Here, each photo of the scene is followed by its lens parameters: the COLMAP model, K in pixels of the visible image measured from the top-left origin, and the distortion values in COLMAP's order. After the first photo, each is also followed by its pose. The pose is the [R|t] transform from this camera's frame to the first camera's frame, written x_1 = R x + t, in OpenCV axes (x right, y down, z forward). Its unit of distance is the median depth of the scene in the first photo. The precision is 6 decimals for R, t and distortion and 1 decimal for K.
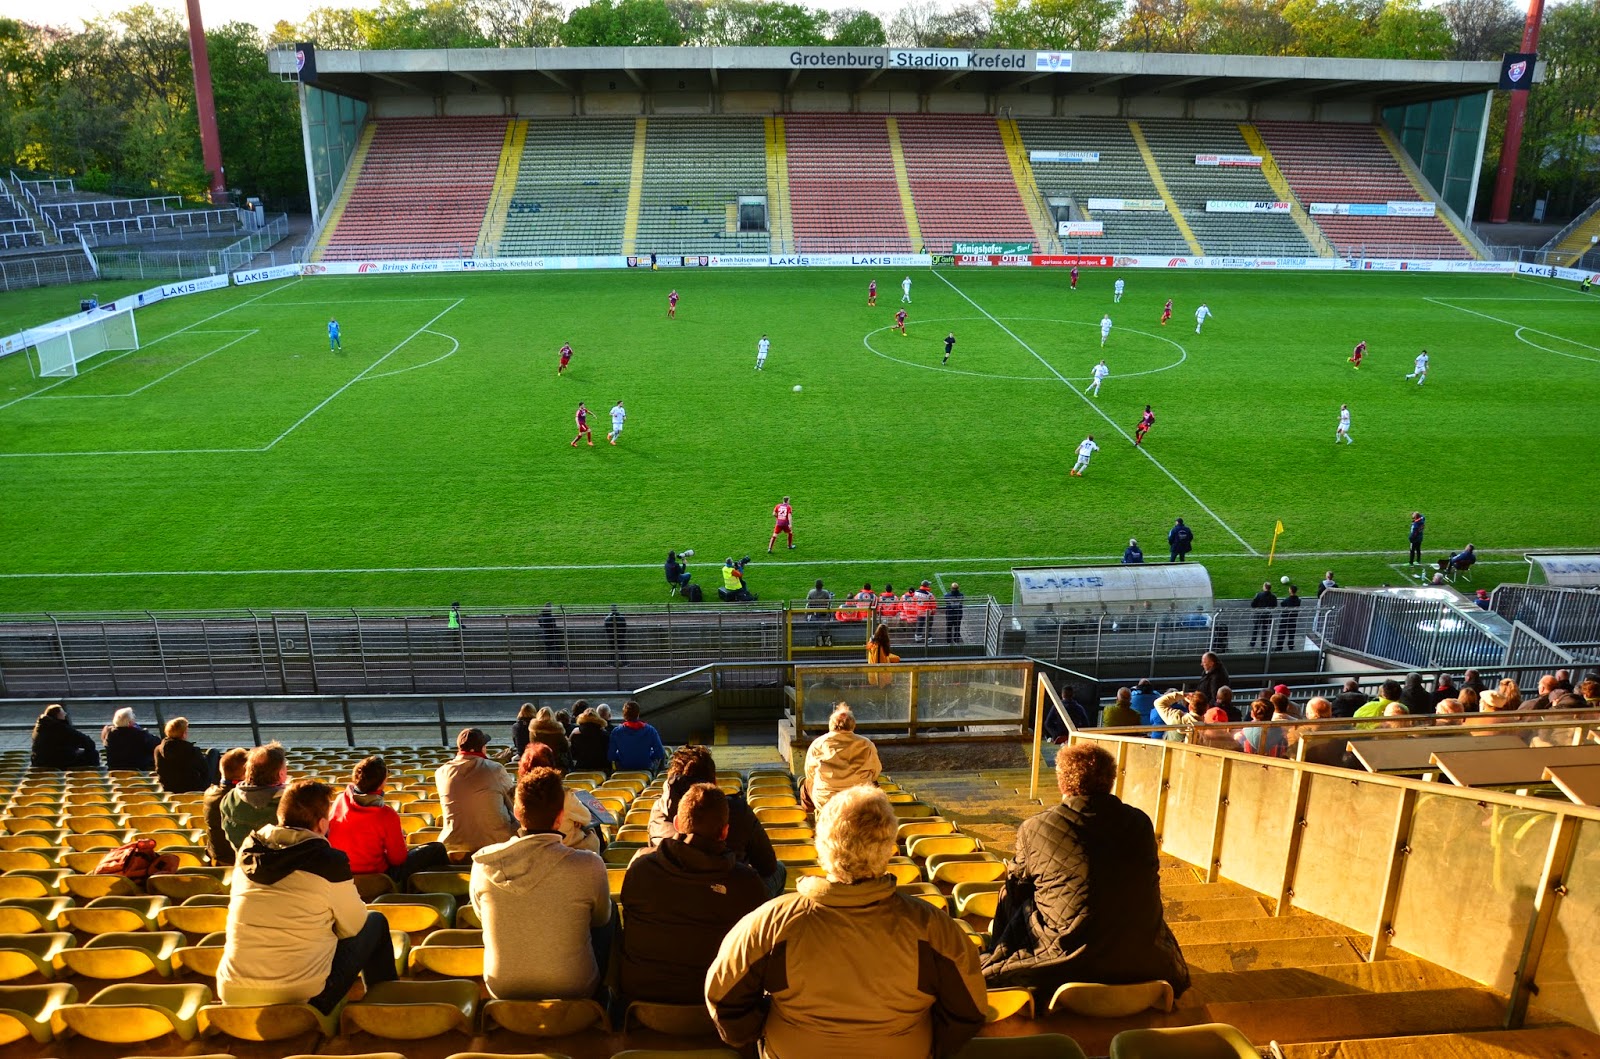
lens RADIAL K [[1243.2, 0, 800.0], [0, 1243.2, 529.5], [0, 0, 1]] dist [-0.185698, 0.180563]
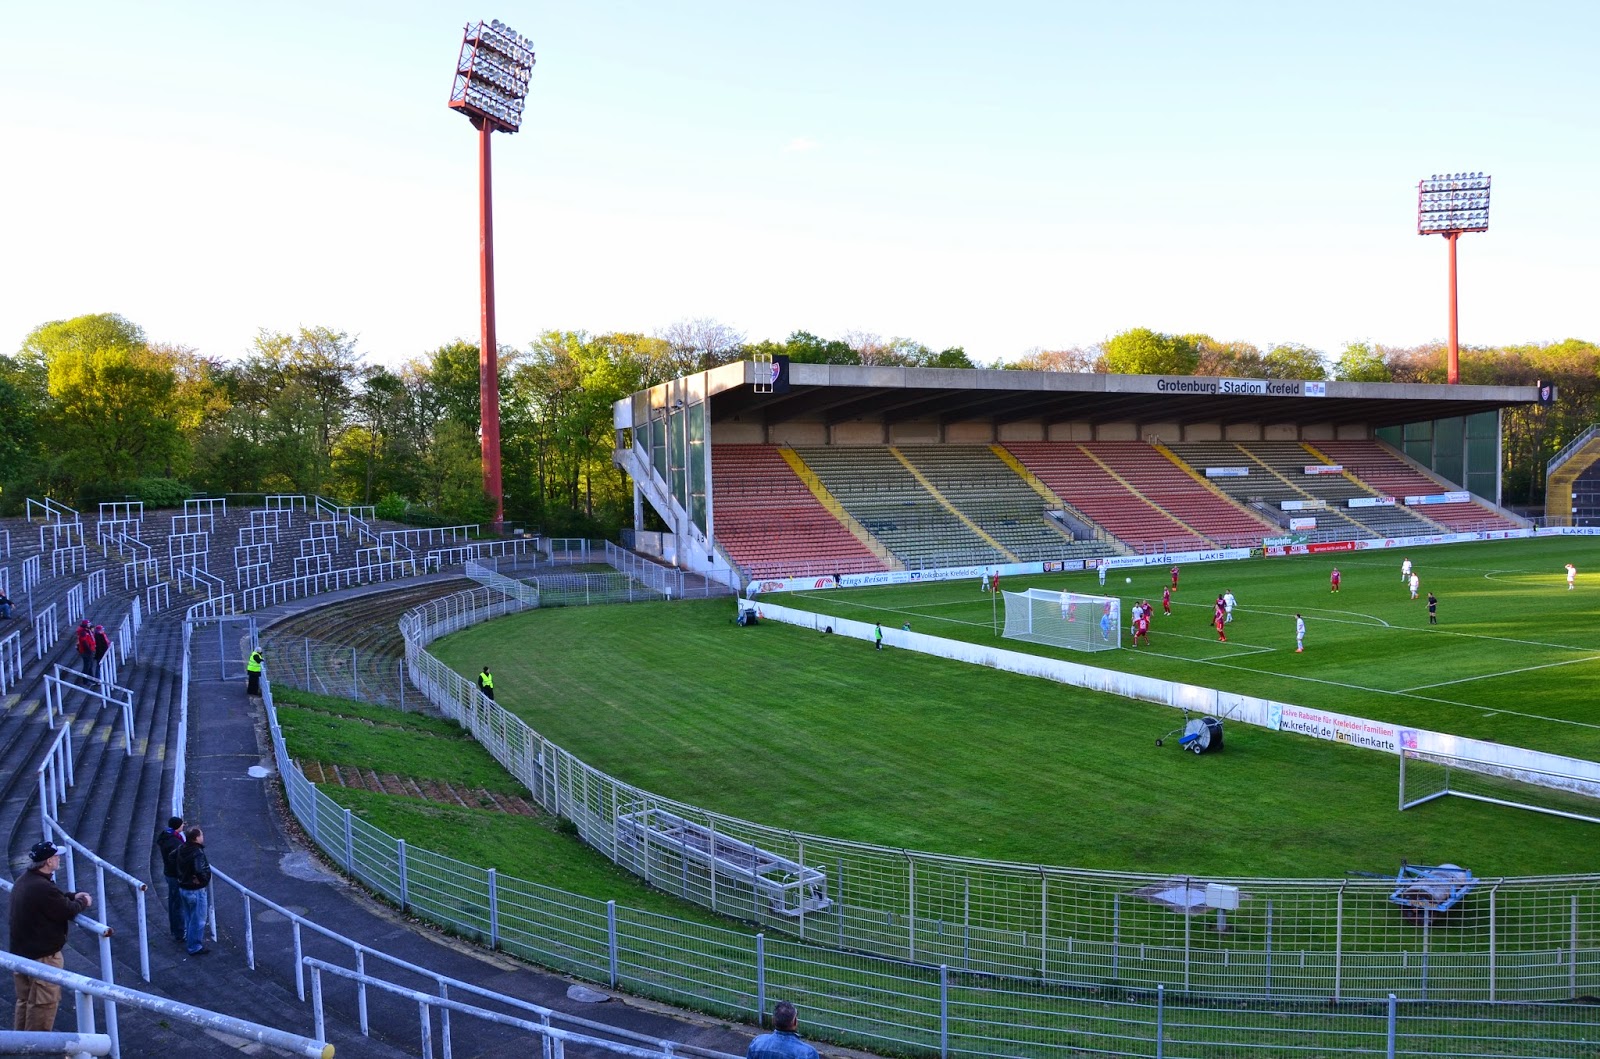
lens RADIAL K [[1243.2, 0, 800.0], [0, 1243.2, 529.5], [0, 0, 1]] dist [-0.185698, 0.180563]
pose [[0.918364, -0.040099, 0.393701, -0.741985], [0.154110, 0.952555, -0.262467, -0.002126], [-0.364497, 0.301713, 0.880972, 0.128373]]
